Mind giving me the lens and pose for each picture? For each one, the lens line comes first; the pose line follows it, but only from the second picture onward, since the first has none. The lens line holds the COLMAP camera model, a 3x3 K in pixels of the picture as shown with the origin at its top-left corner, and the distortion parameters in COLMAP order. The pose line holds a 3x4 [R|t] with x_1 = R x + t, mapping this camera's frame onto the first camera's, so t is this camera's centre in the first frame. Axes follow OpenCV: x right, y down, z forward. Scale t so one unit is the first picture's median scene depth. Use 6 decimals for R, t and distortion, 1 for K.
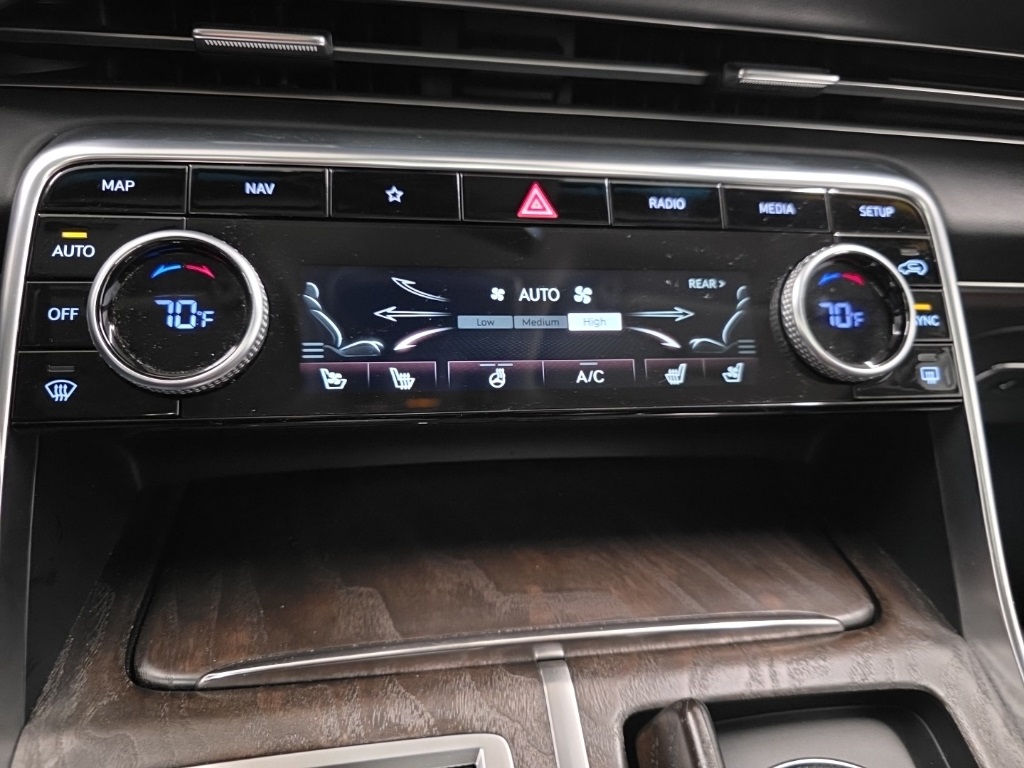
lens RADIAL K [[685.8, 0, 498.3], [0, 685.8, 377.8], [0, 0, 1]] dist [0.017527, -0.035173]
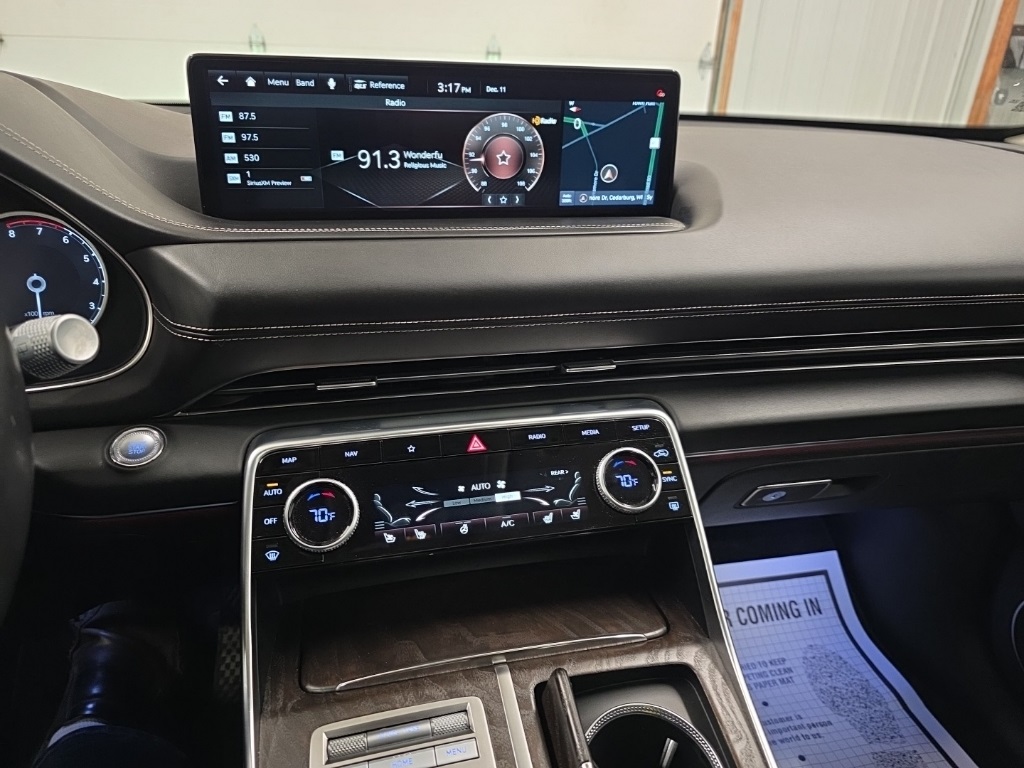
lens RADIAL K [[678.4, 0, 507.1], [0, 678.4, 373.6], [0, 0, 1]] dist [0.059453, -0.068777]
pose [[0.995214, -0.087058, 0.044388, 0.082802], [0.093519, 0.980261, -0.174191, -0.095113], [-0.028347, 0.177508, 0.983711, -1.225398]]
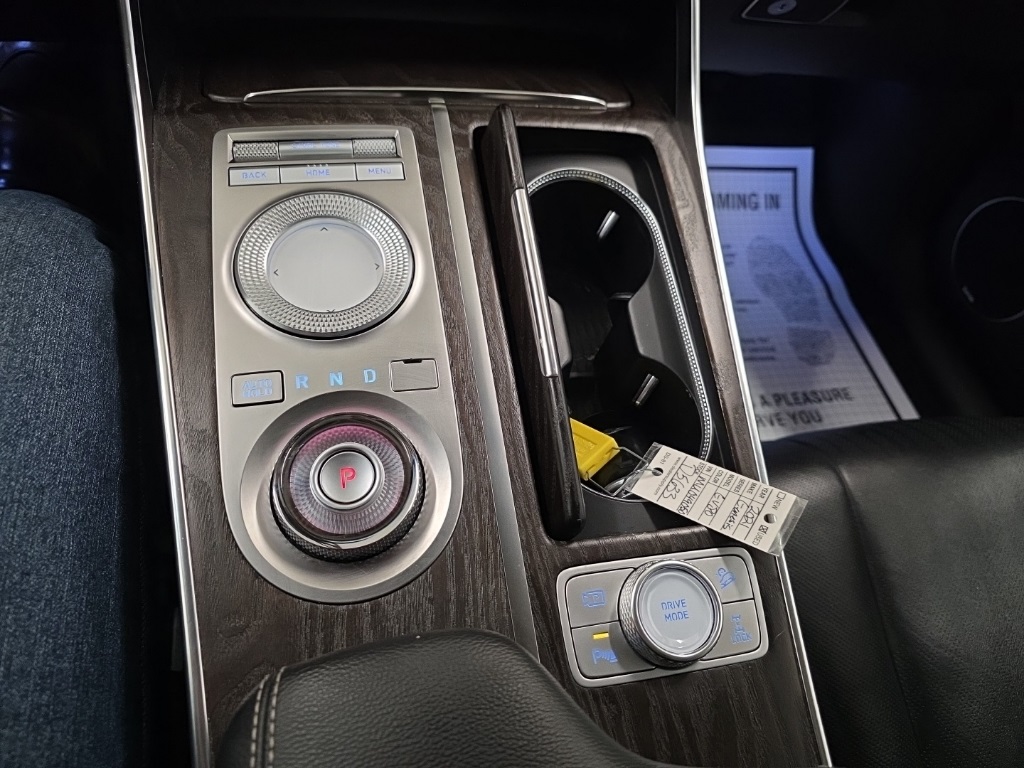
lens RADIAL K [[678.4, 0, 507.1], [0, 678.4, 373.6], [0, 0, 1]] dist [0.059453, -0.068777]
pose [[0.997594, -0.010483, 0.068522, 0.129972], [-0.012316, 0.945967, 0.324029, 0.495148], [-0.068217, -0.324093, 0.943562, -0.973192]]
